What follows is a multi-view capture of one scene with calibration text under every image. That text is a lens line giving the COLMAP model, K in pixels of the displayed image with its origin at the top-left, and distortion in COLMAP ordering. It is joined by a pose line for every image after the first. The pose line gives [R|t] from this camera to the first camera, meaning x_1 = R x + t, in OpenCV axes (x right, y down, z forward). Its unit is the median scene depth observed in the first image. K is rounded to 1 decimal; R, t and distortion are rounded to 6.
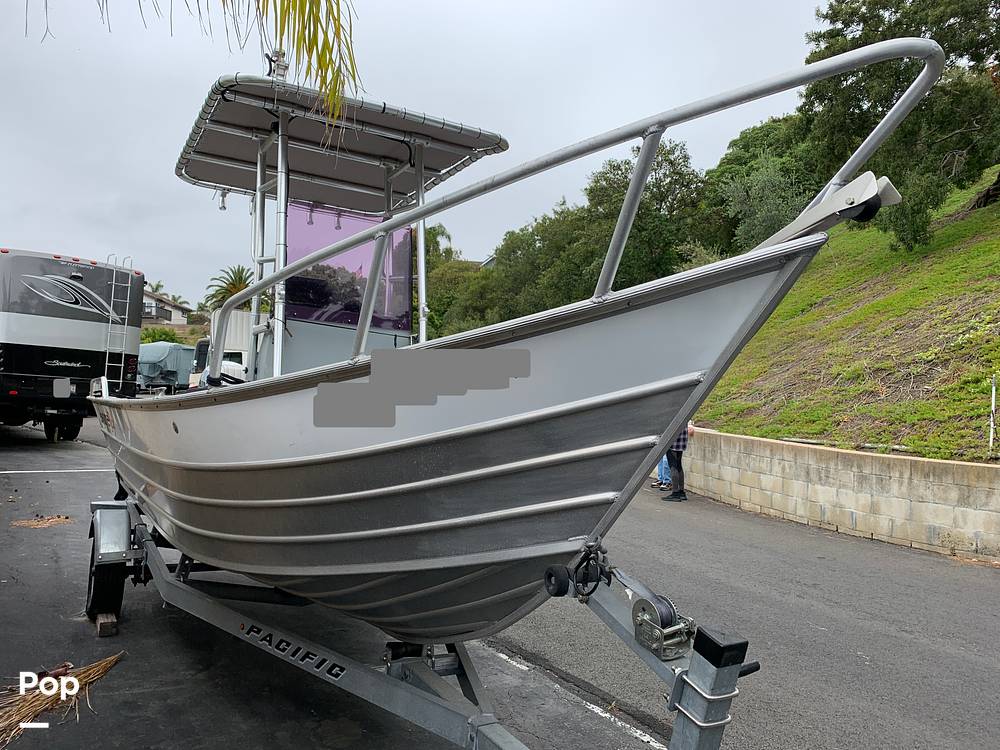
lens RADIAL K [[759.9, 0, 500.0], [0, 759.9, 375.0], [0, 0, 1]] dist [0.019926, 0.001776]
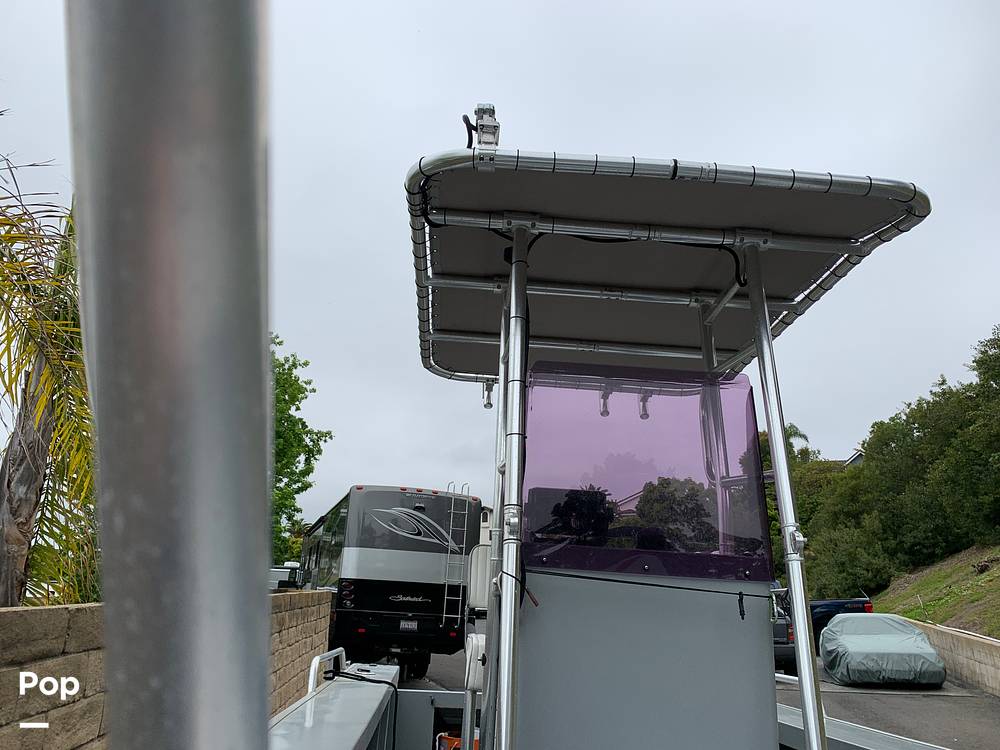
lens RADIAL K [[782.5, 0, 508.5], [0, 782.5, 372.9], [0, 0, 1]] dist [0.024547, -0.004072]
pose [[0.906753, -0.132467, -0.400314, -0.011807], [0.018664, 0.961050, -0.275744, -0.012474], [0.421248, 0.242560, 0.873908, 0.106356]]
